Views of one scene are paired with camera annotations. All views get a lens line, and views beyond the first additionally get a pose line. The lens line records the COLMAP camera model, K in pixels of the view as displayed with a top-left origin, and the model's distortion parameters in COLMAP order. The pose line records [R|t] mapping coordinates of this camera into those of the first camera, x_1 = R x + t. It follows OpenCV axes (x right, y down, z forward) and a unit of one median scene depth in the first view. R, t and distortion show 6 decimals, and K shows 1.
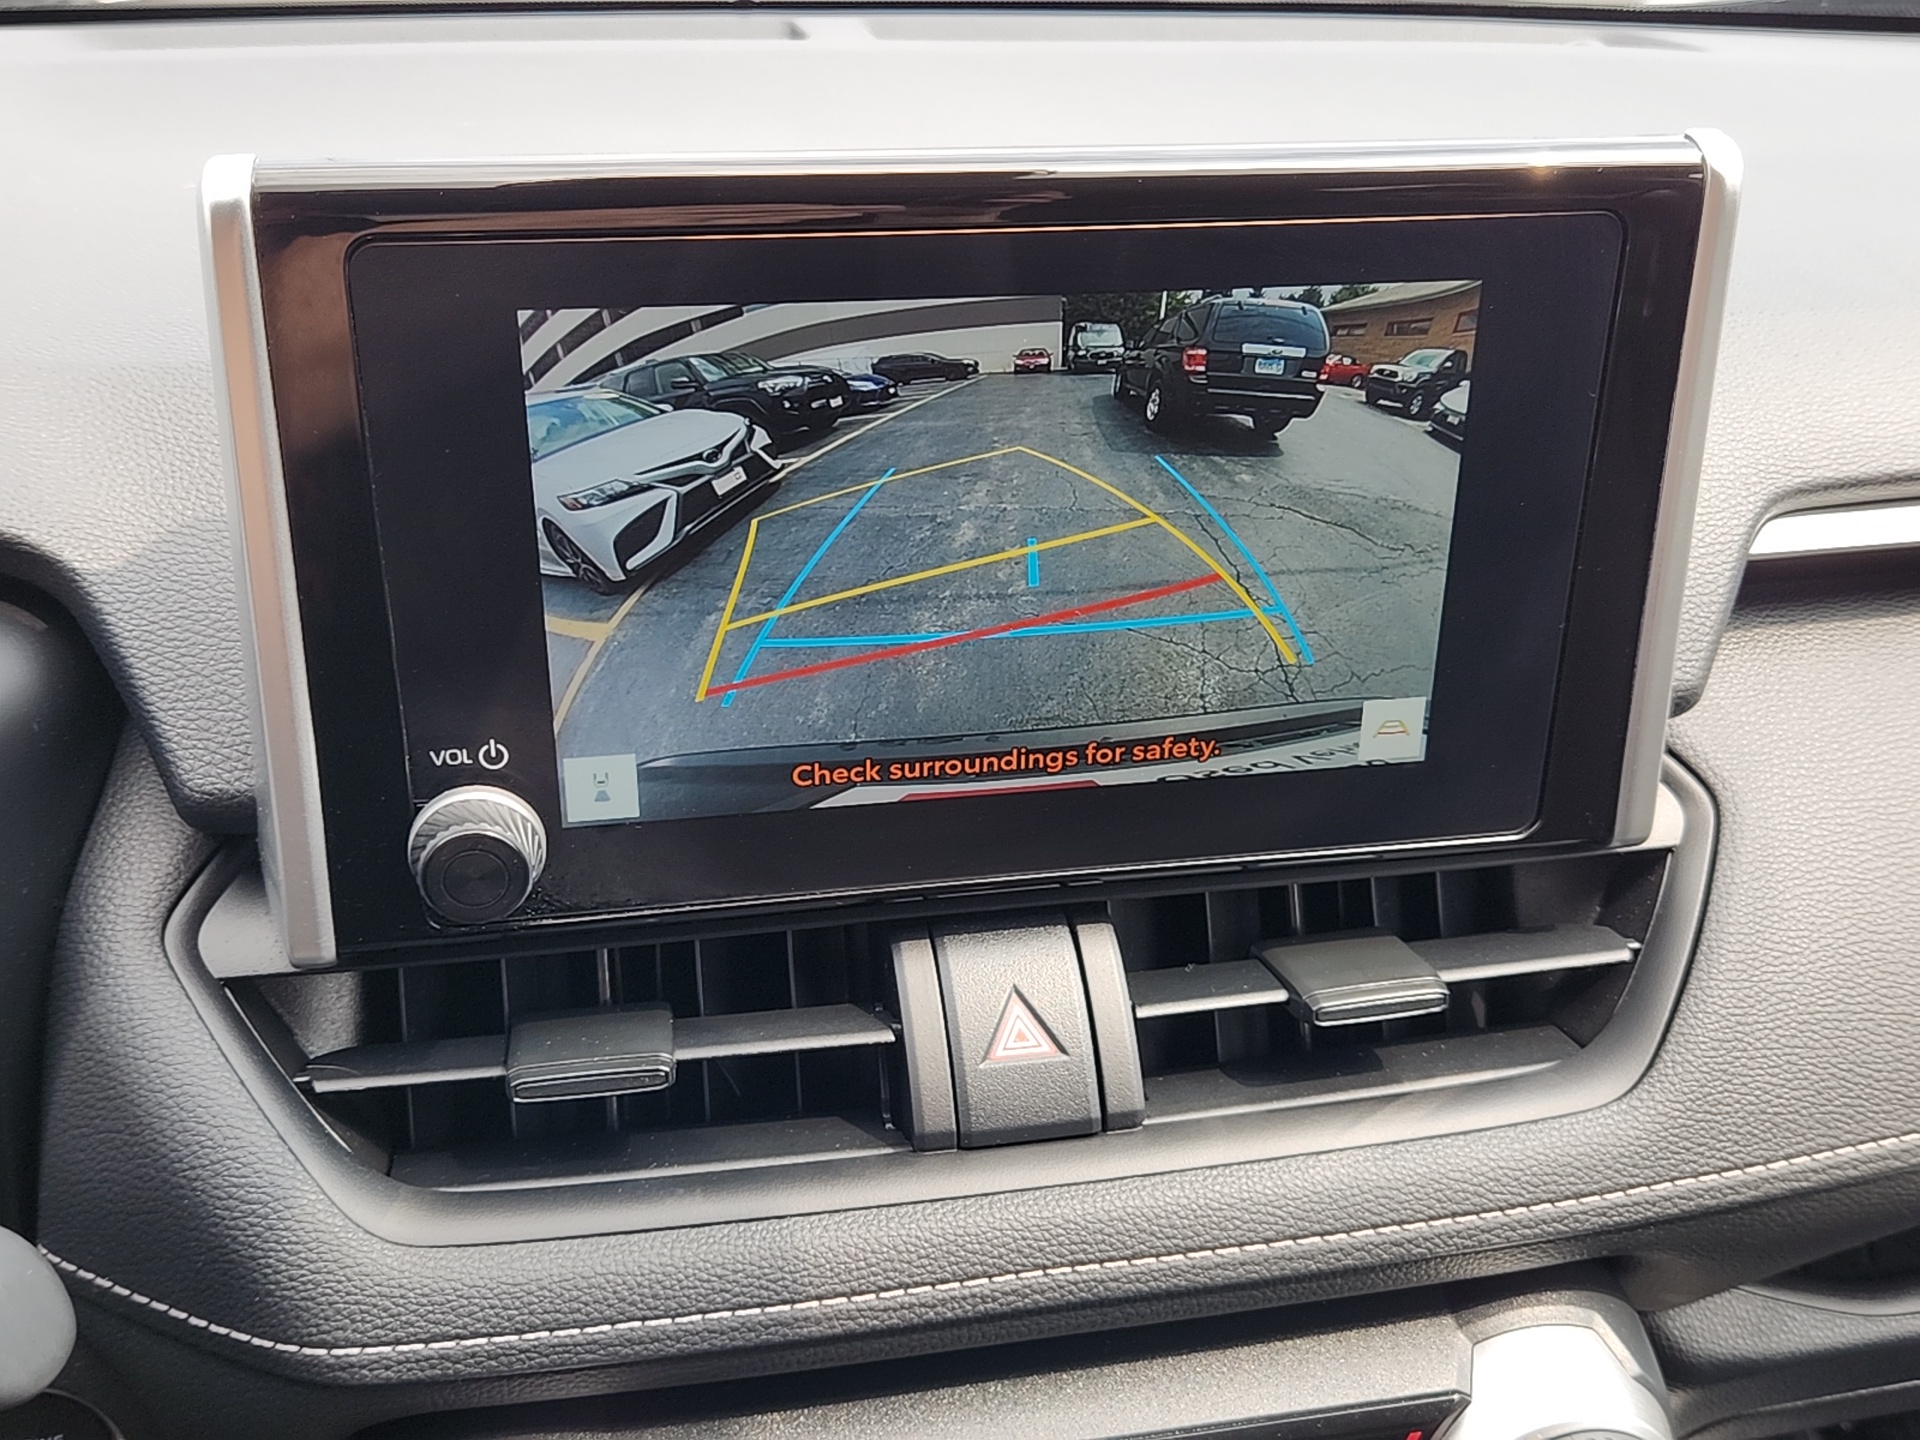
lens RADIAL K [[1790.4, 0, 960.0], [0, 1790.4, 720.0], [0, 0, 1]] dist [0.076829, -0.109042]
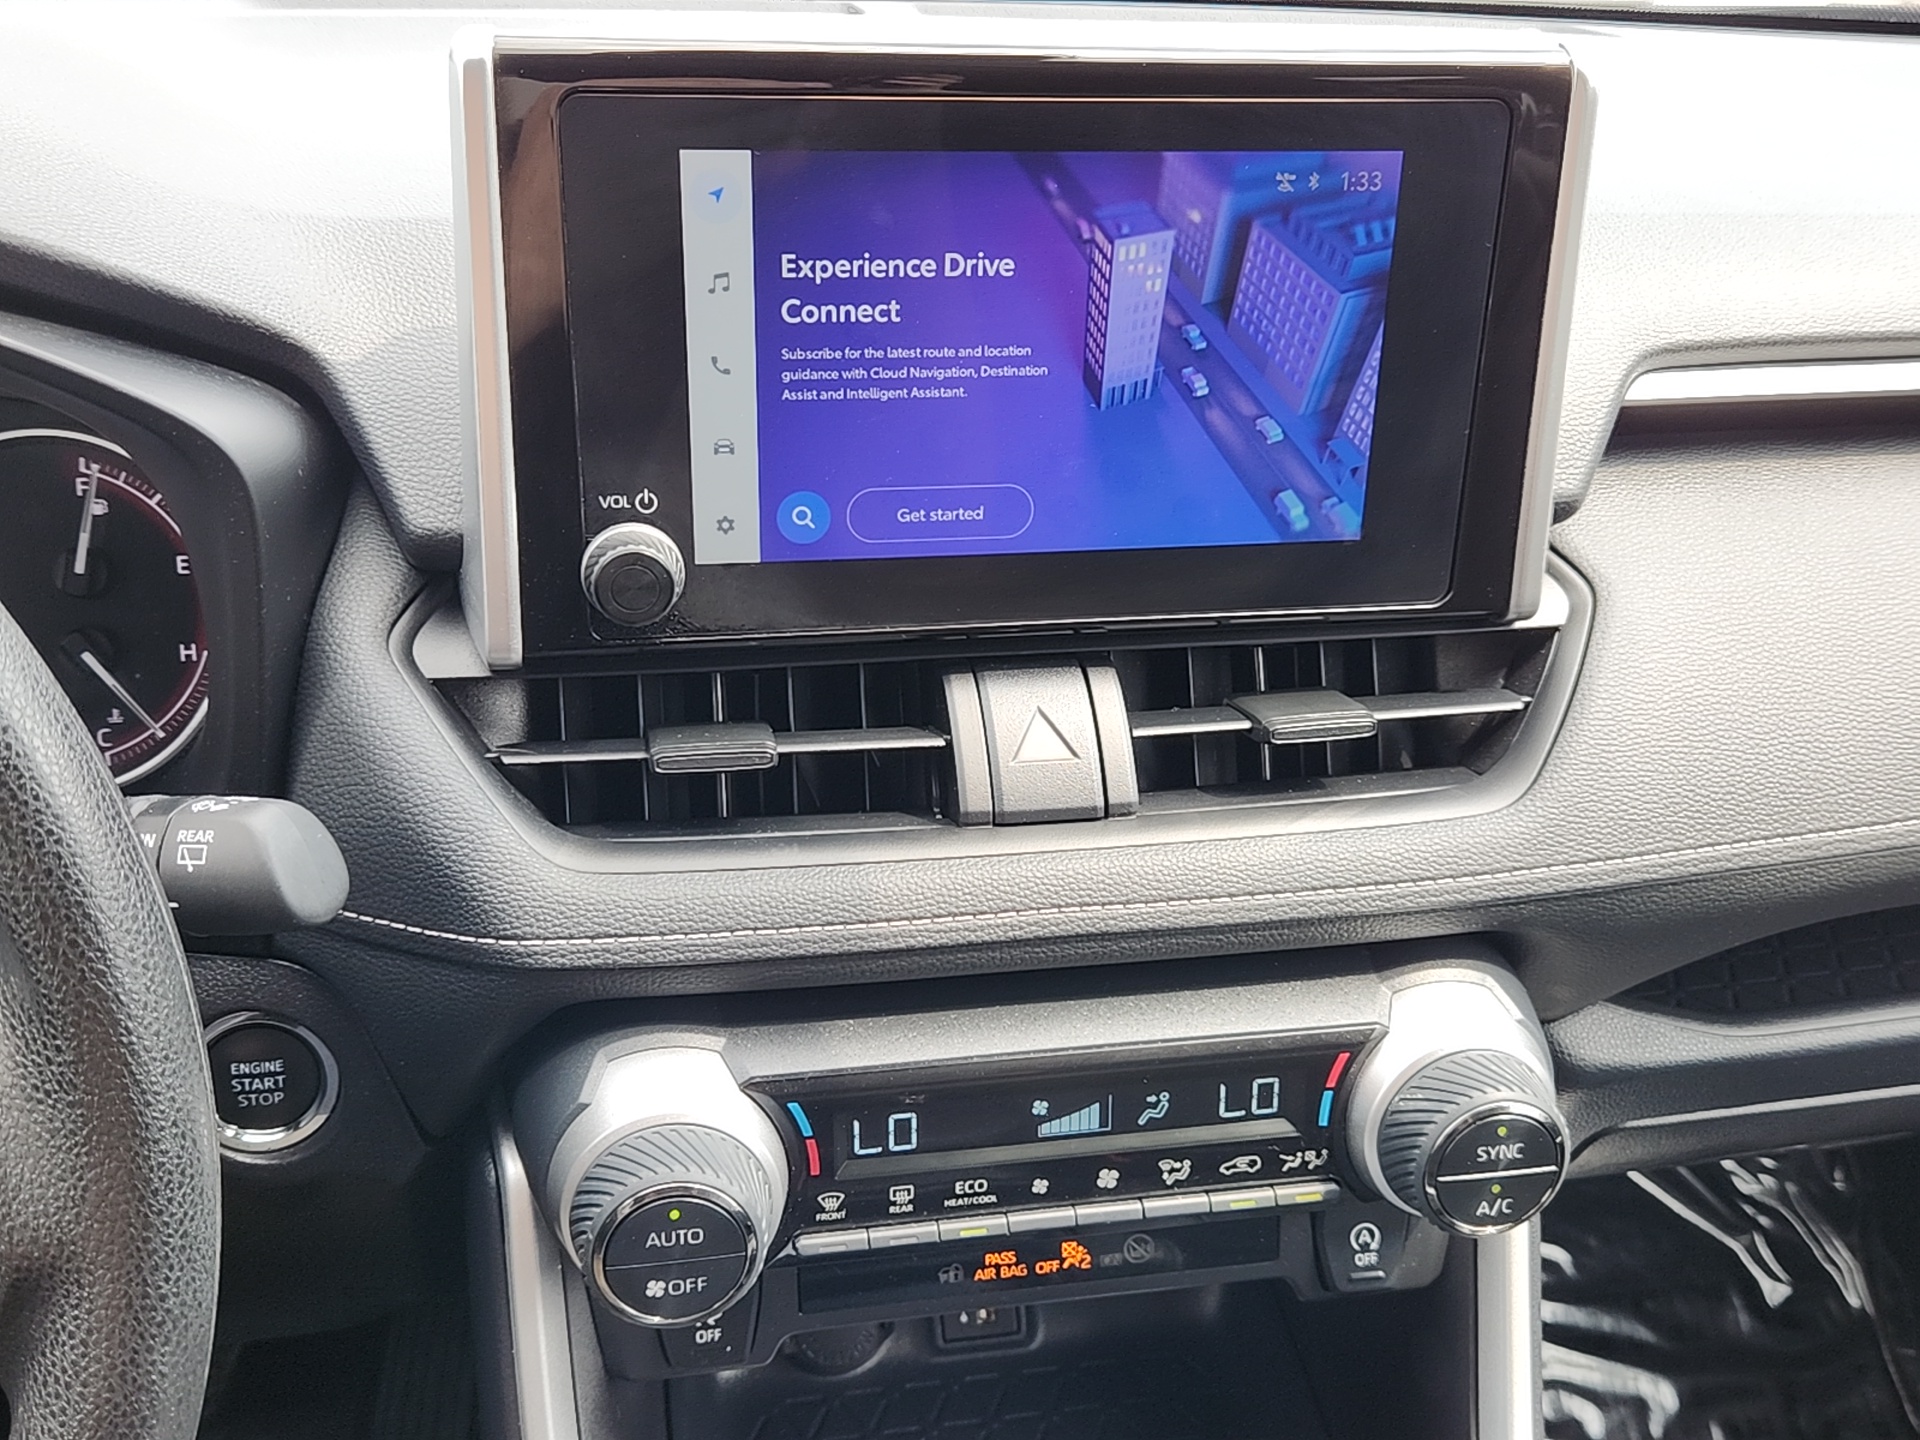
lens RADIAL K [[1759.6, 0, 960.0], [0, 1759.6, 720.0], [0, 0, 1]] dist [0.076876, -0.089954]
pose [[0.999892, 0.014706, 0.000400, -0.026379], [-0.014695, 0.999691, -0.020062, 0.186354], [-0.000695, 0.020054, 0.999799, -0.264907]]
